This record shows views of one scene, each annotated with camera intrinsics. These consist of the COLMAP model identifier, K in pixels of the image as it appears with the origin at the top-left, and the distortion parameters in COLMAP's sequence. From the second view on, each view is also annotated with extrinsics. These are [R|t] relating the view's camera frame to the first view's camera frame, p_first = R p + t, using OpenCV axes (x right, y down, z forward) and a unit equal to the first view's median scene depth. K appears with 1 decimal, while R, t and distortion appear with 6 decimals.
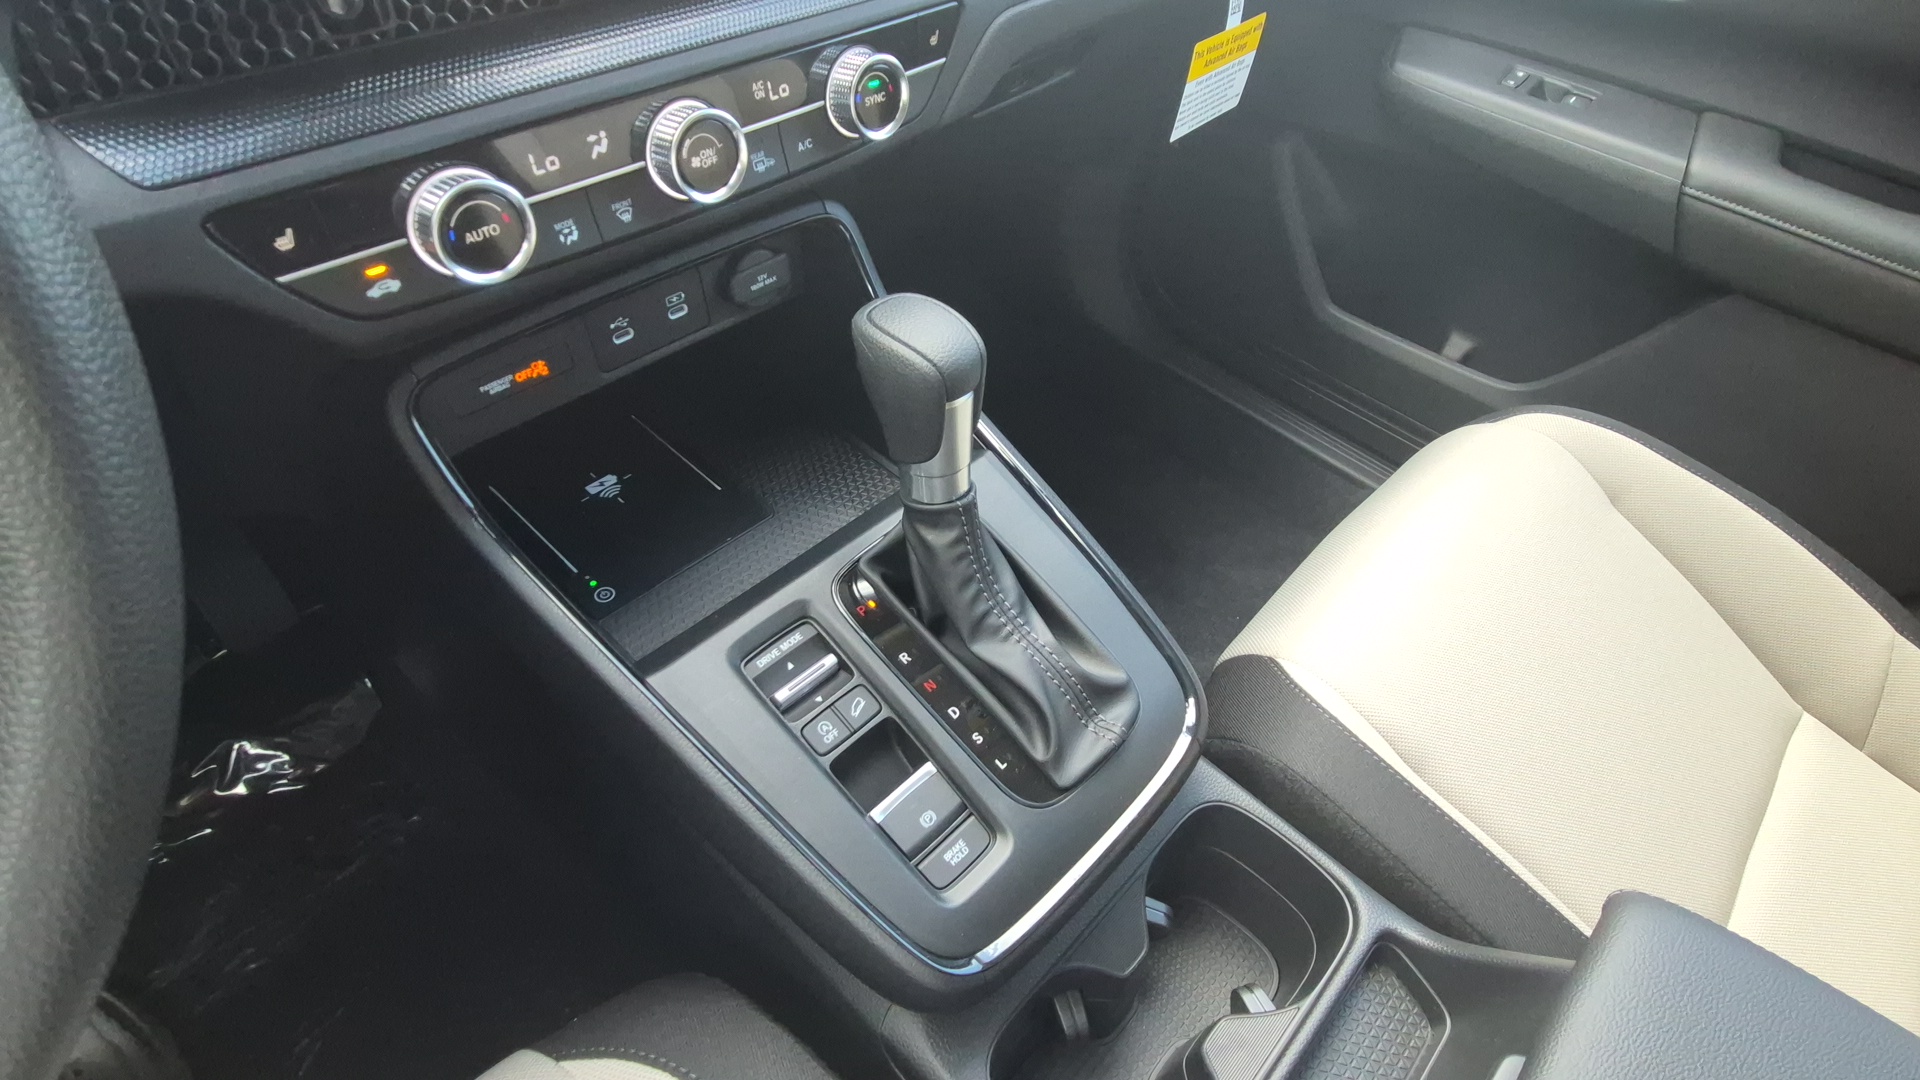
lens RADIAL K [[997.3, 0, 963.7], [0, 997.3, 528.9], [0, 0, 1]] dist [-0.011630, -0.001591]
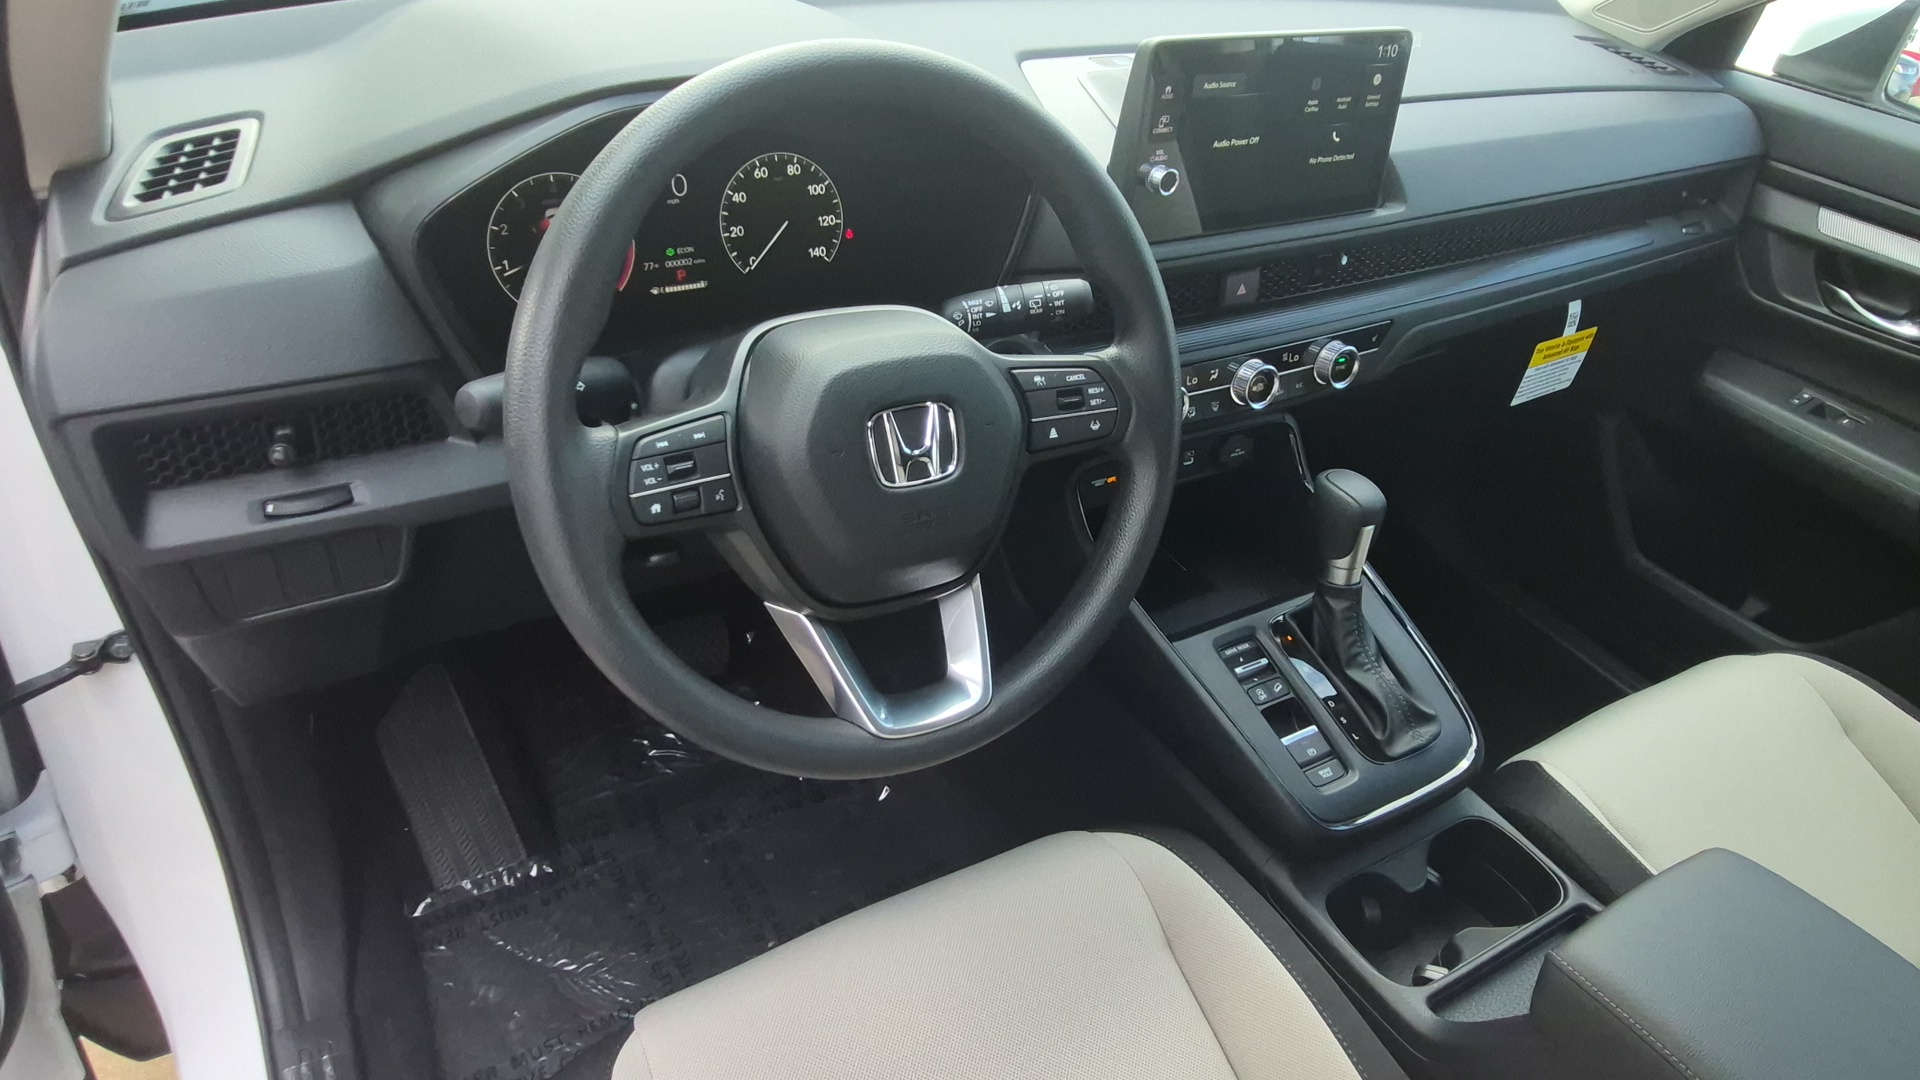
lens RADIAL K [[1239.2, 0, 967.6], [0, 1239.2, 533.7], [0, 0, 1]] dist [-0.001035, -0.008404]
pose [[0.963716, 0.171071, -0.204904, -0.235571], [-0.209781, 0.960066, -0.185110, 0.444166], [0.165055, 0.221378, 0.961118, -1.279471]]
